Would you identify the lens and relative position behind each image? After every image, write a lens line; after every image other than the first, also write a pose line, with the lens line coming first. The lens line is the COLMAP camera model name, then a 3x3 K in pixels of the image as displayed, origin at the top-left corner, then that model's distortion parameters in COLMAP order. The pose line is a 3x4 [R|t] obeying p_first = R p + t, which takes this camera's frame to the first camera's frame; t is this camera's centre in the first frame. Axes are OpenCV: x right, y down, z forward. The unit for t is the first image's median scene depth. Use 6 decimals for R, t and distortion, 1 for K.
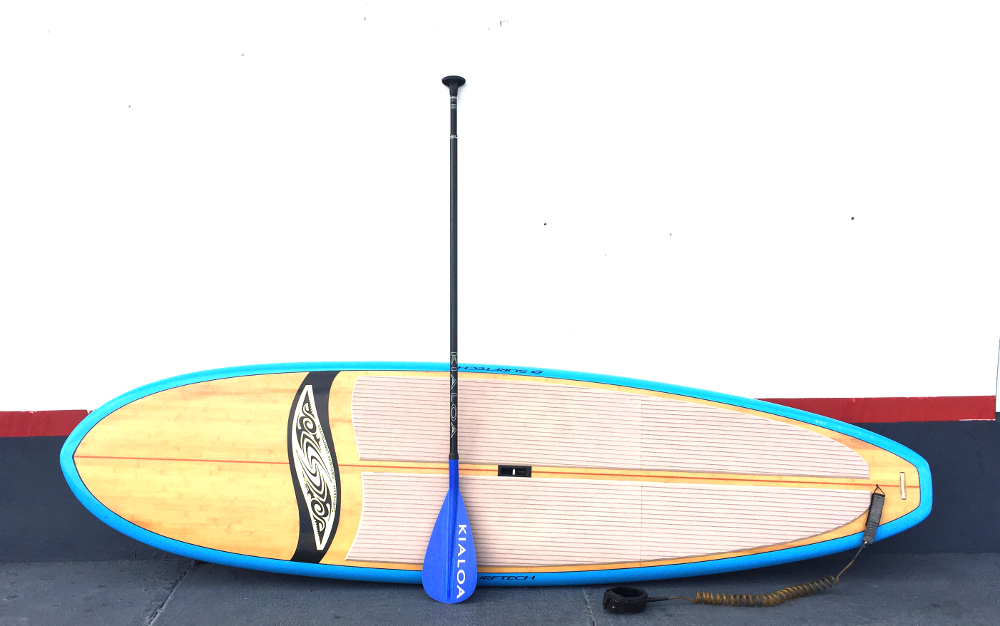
lens RADIAL K [[872.4, 0, 504.7], [0, 872.4, 316.9], [0, 0, 1]] dist [-0.003312, -0.023559]
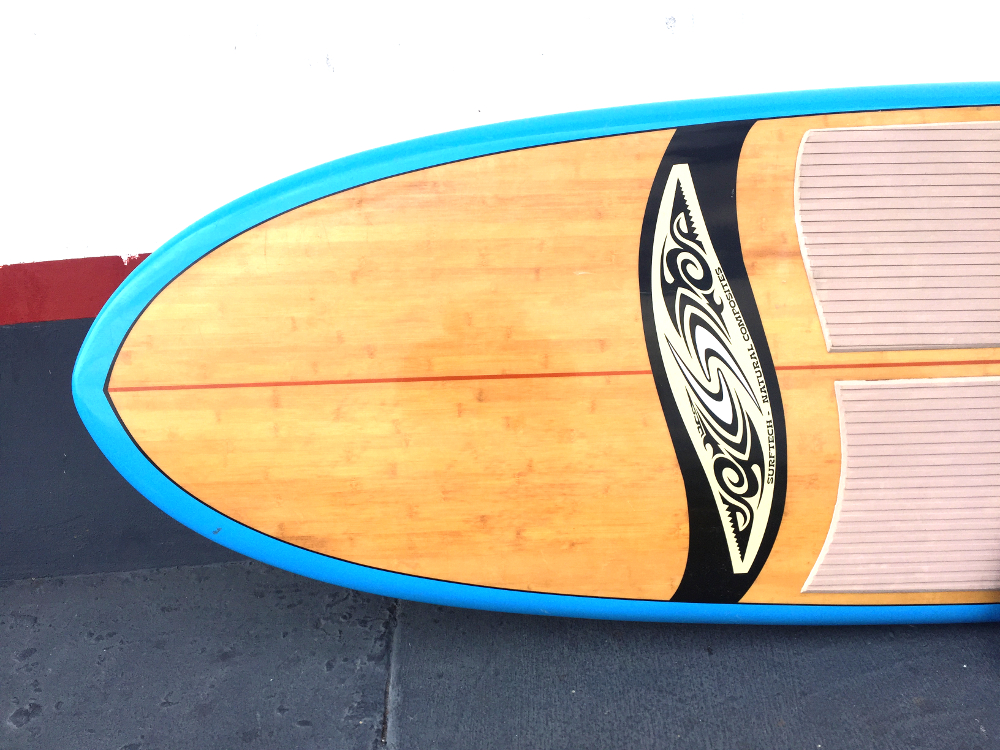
lens RADIAL K [[883.0, 0, 495.9], [0, 883.0, 372.4], [0, 0, 1]] dist [0.061852, -0.089027]
pose [[0.997037, -0.050574, -0.057953, -0.295309], [0.065515, 0.953137, 0.295360, 0.046679], [0.040300, -0.298281, 0.953627, 0.621537]]
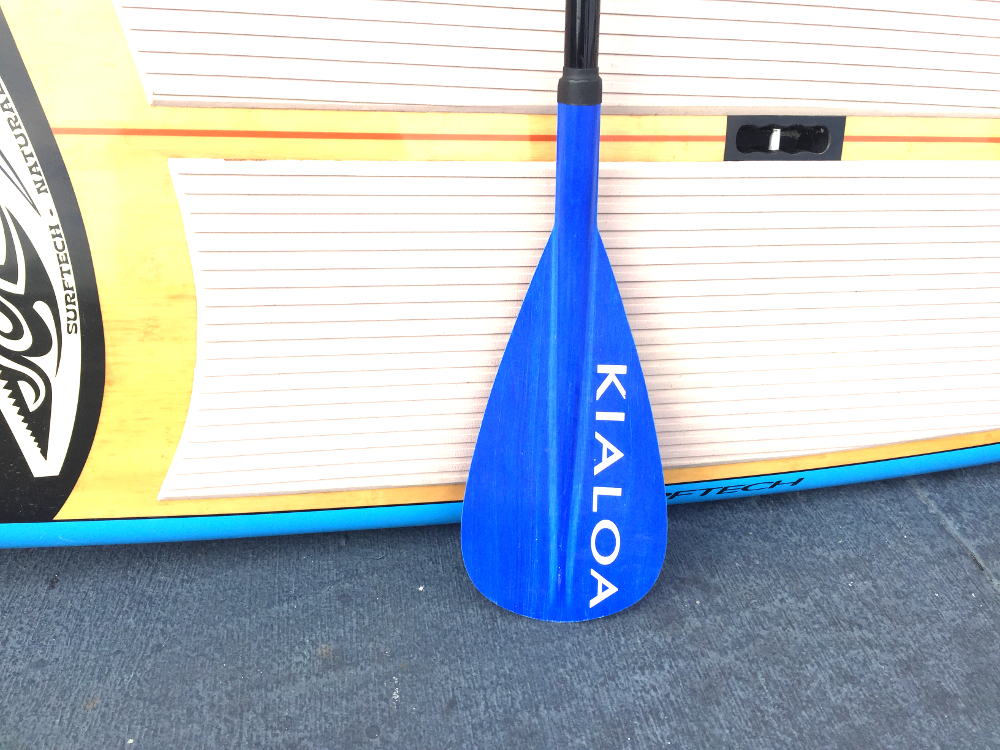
lens RADIAL K [[883.0, 0, 508.7], [0, 883.0, 375.3], [0, 0, 1]] dist [0.061852, -0.089027]
pose [[0.991447, -0.047493, 0.121558, -0.109186], [-0.019458, 0.867227, 0.497533, 0.110990], [-0.129048, -0.495643, 0.858886, 0.771090]]
